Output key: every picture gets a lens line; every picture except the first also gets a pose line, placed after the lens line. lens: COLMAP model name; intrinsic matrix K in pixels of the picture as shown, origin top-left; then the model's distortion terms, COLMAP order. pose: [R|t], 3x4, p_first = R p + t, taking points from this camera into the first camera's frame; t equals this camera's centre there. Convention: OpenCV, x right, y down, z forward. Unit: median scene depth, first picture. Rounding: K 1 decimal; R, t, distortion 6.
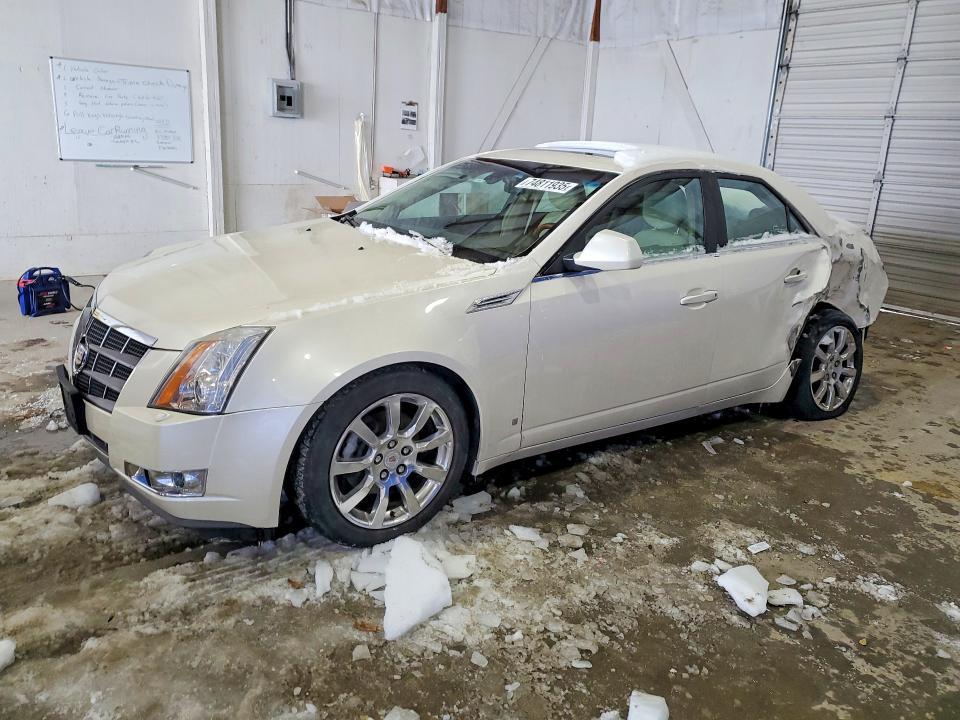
lens RADIAL K [[755.4, 0, 460.3], [0, 755.4, 358.7], [0, 0, 1]] dist [0.011548, 0.000817]
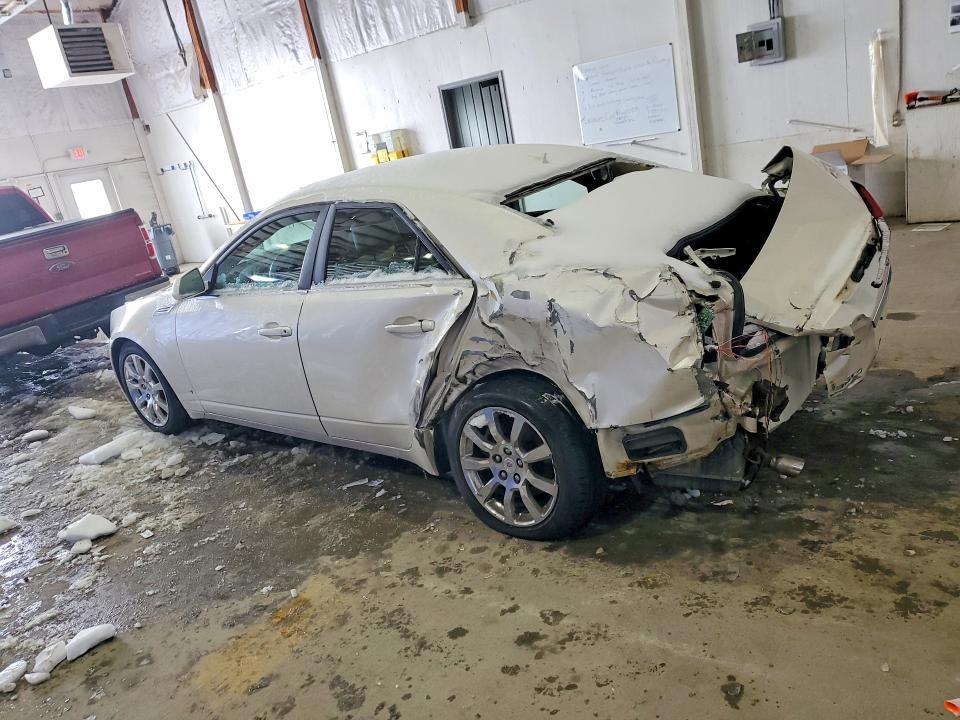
lens RADIAL K [[755.4, 0, 460.3], [0, 755.4, 358.7], [0, 0, 1]] dist [0.011548, 0.000817]
pose [[0.234527, 0.200908, -0.951122, 1.207827], [-0.076472, 0.979191, 0.187981, -0.227251], [0.969097, 0.028648, 0.245010, 0.848184]]
